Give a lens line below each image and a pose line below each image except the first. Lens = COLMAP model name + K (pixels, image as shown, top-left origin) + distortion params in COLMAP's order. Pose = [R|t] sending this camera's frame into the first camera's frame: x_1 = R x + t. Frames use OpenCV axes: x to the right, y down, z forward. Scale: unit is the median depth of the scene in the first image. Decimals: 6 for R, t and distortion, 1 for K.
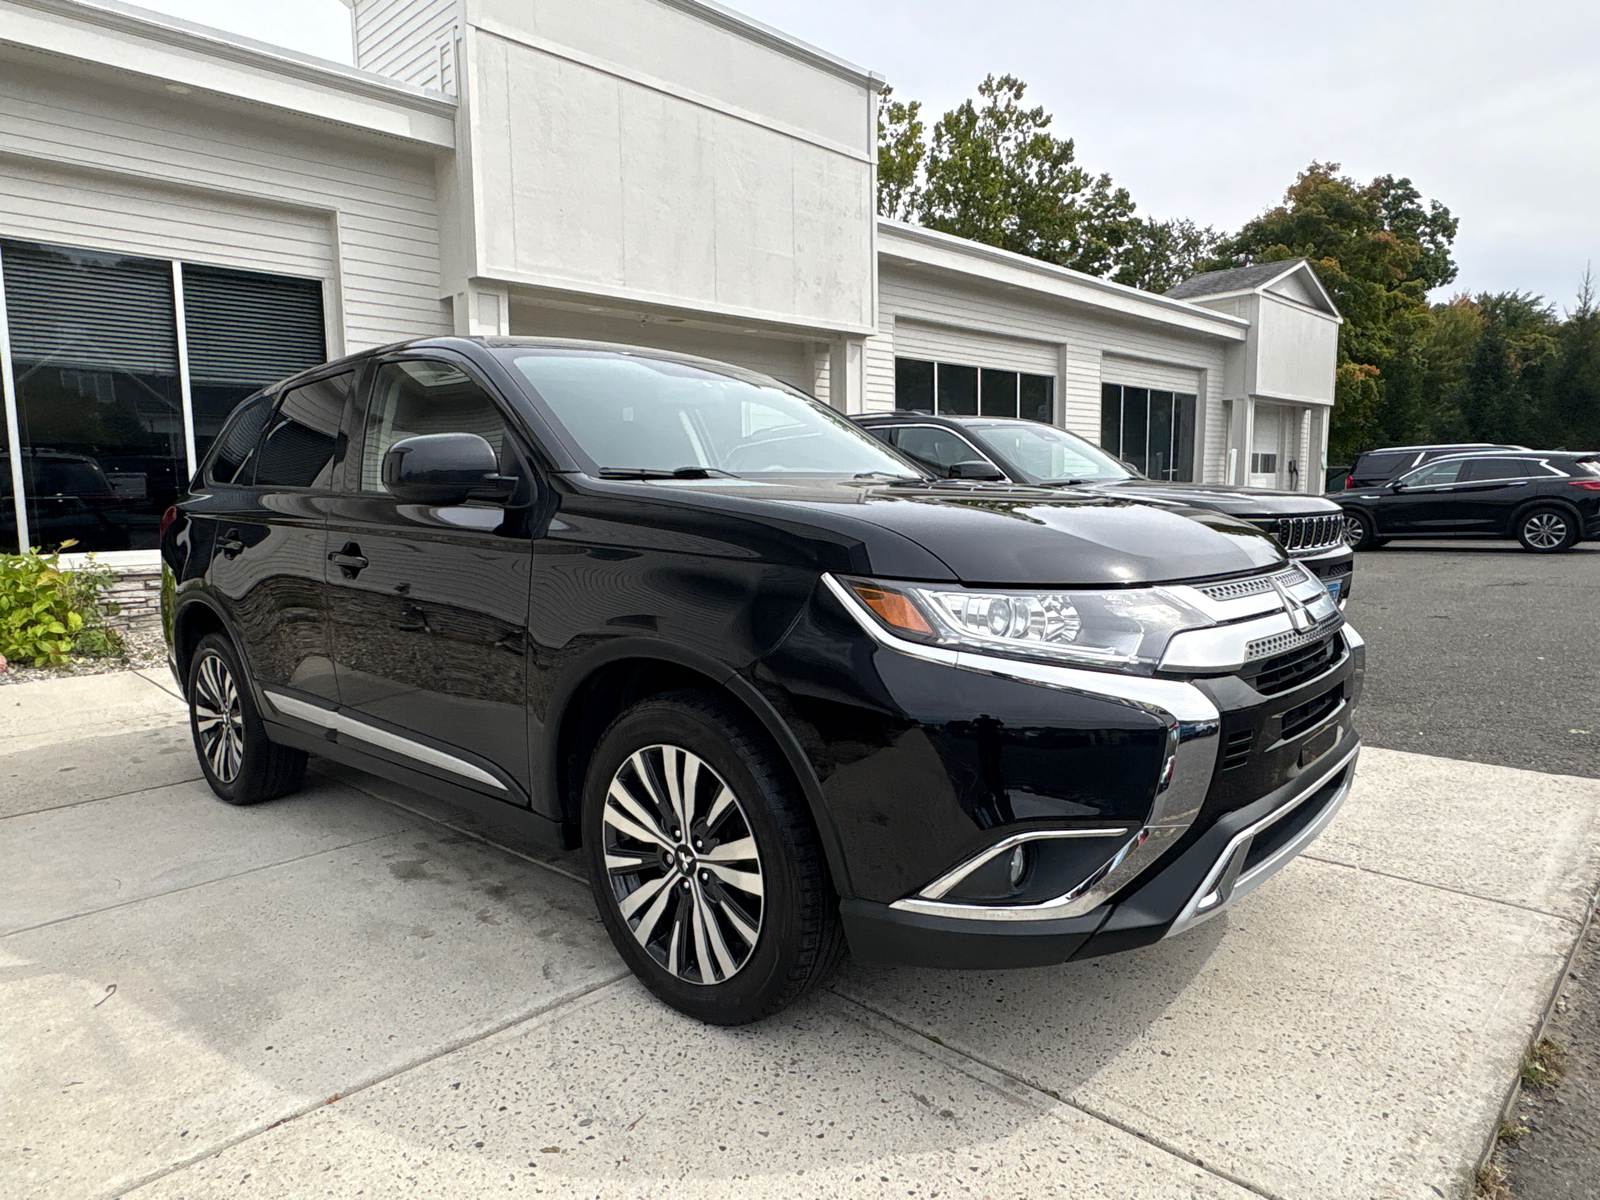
lens RADIAL K [[991.7, 0, 803.8], [0, 991.7, 598.6], [0, 0, 1]] dist [-0.001023, -0.000194]
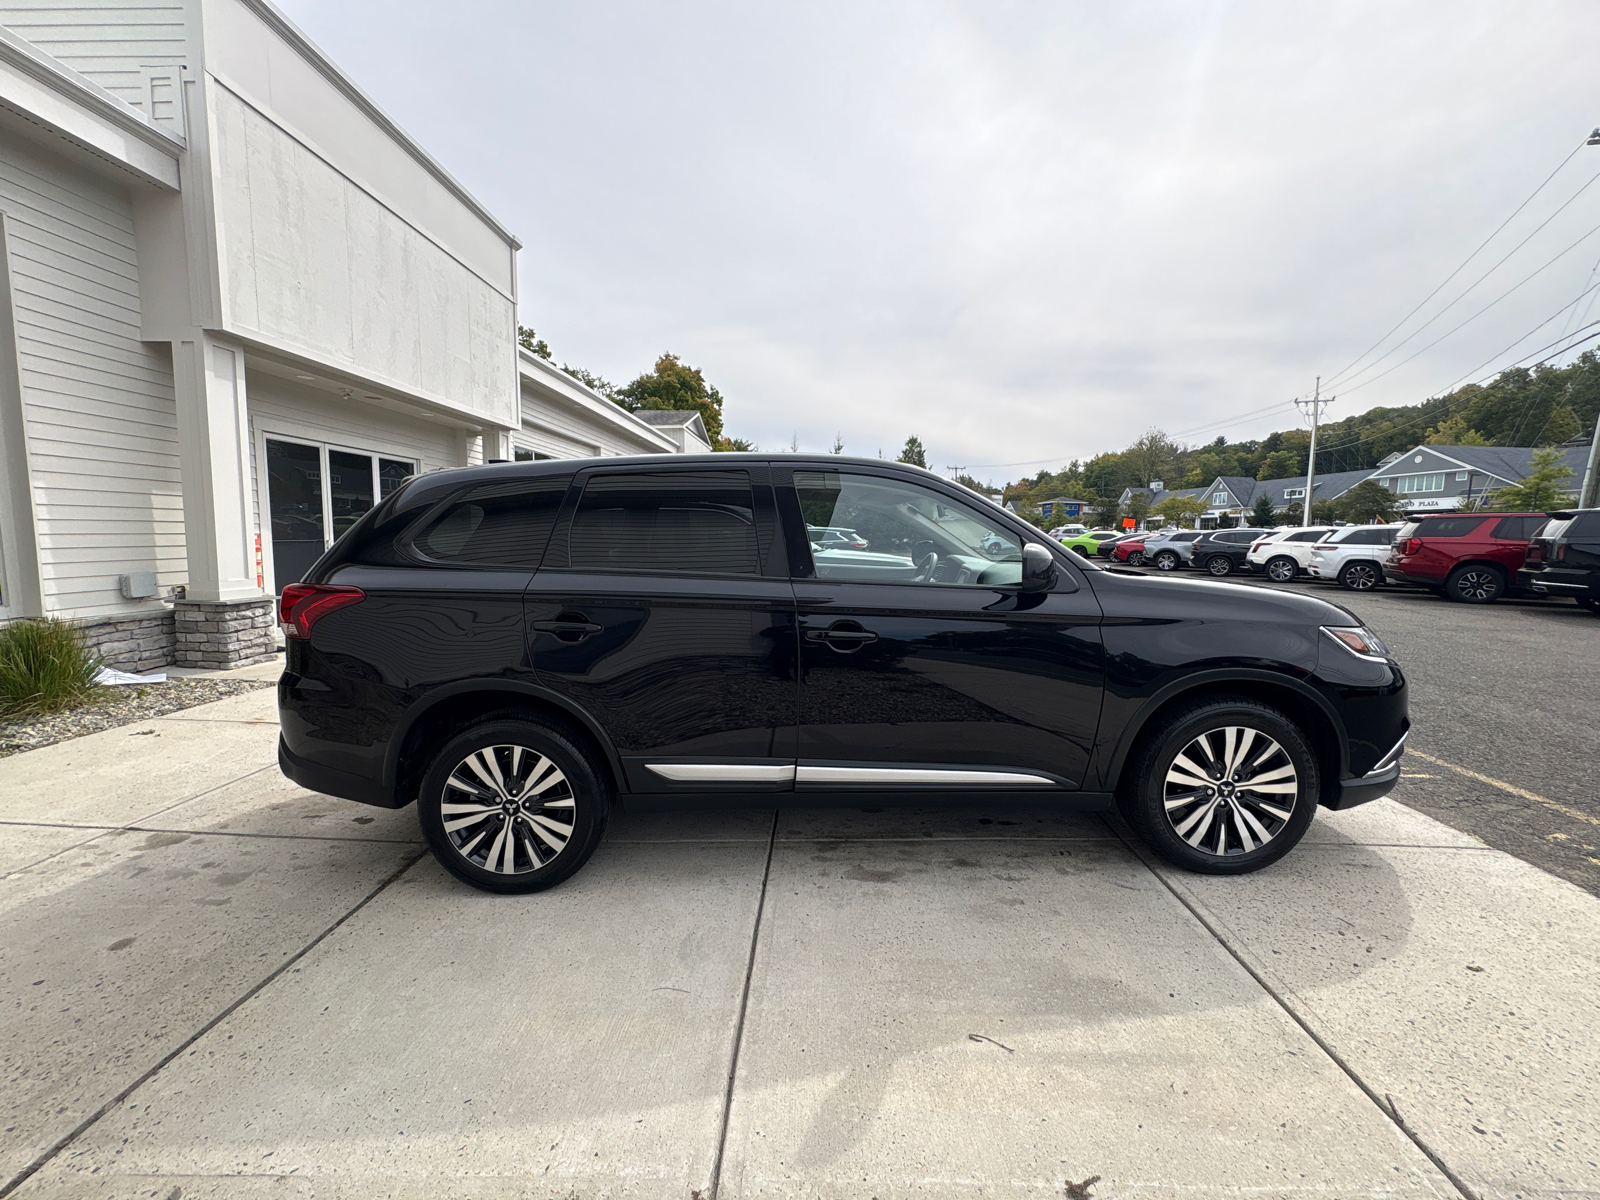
lens RADIAL K [[636.6, 0, 798.6], [0, 636.6, 598.5], [0, 0, 1]] dist [0.000301, 0.000149]
pose [[0.741418, -0.044585, 0.669560, -1.146596], [0.053807, 0.998527, 0.006909, -0.104020], [-0.668883, 0.030905, 0.742725, 0.512016]]
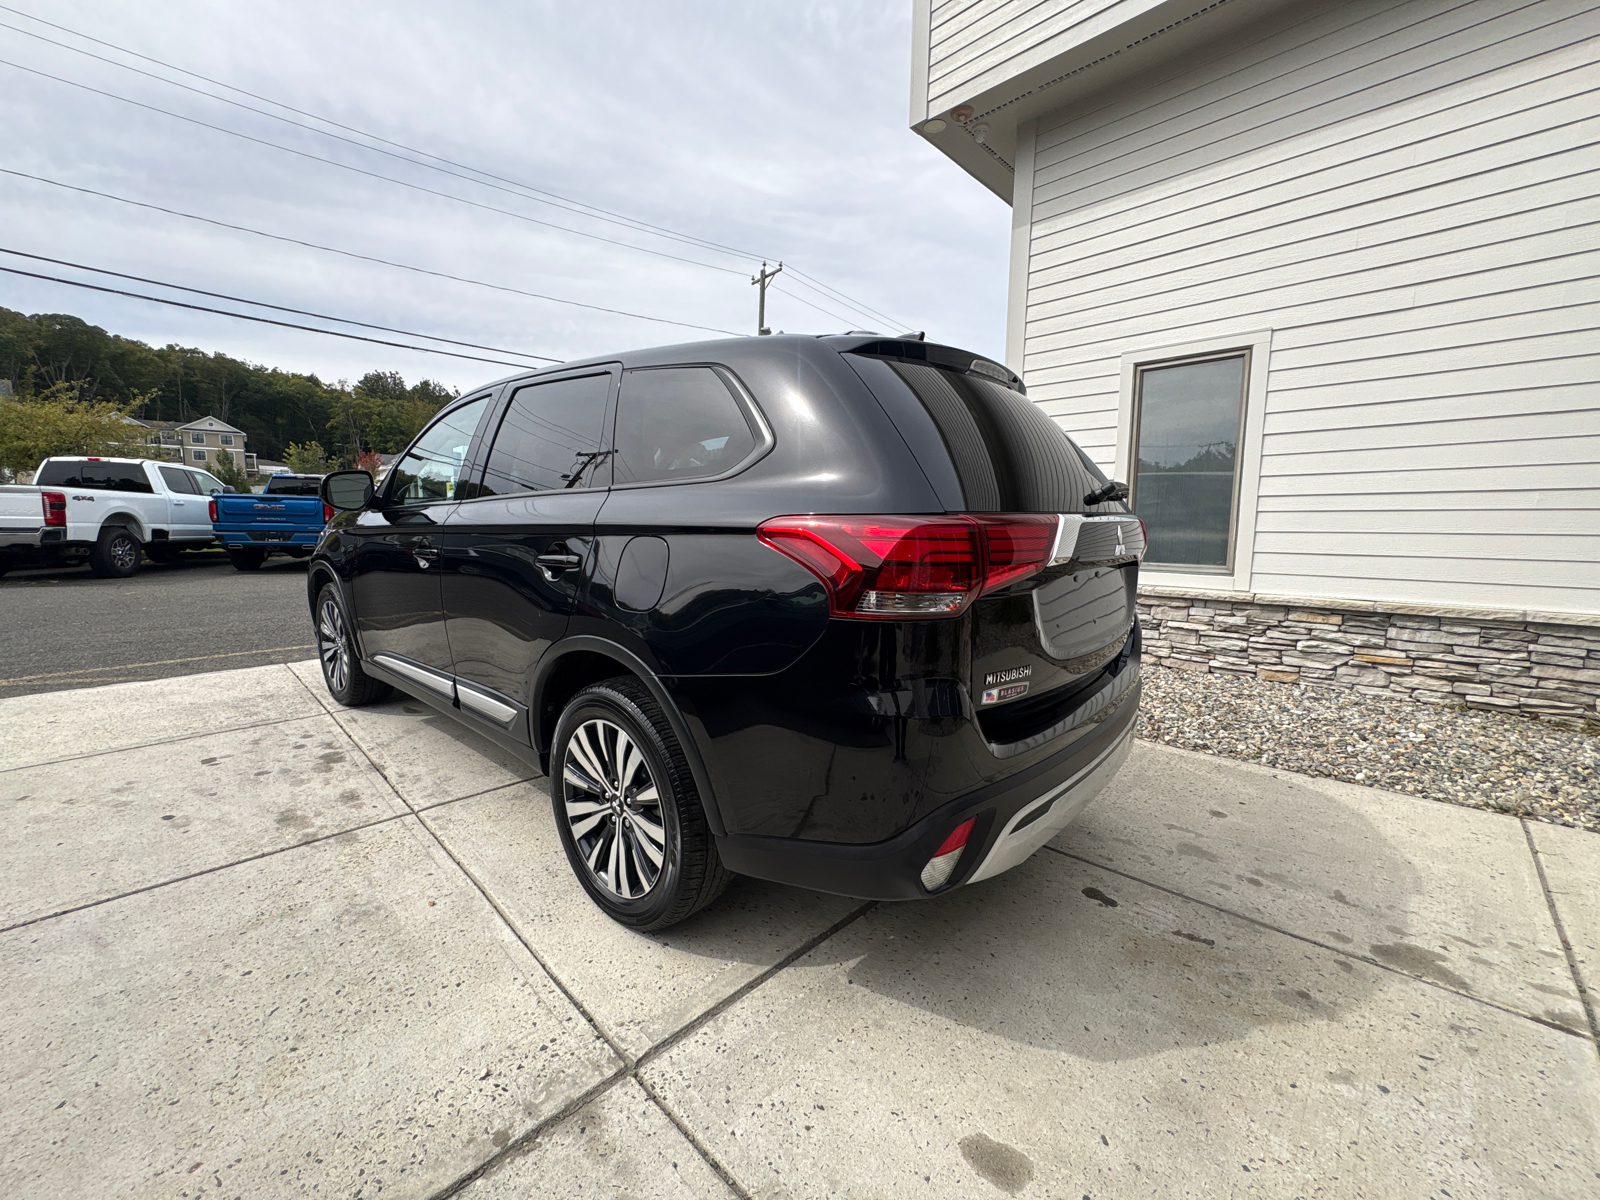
lens RADIAL K [[635.4, 0, 797.3], [0, 635.4, 599.6], [0, 0, 1]] dist [-0.000063, 0.000065]
pose [[-0.999945, 0.006507, -0.008216, -0.617638], [0.004362, 0.971177, 0.238321, -0.254981], [0.009530, 0.238272, -0.971152, 2.552881]]
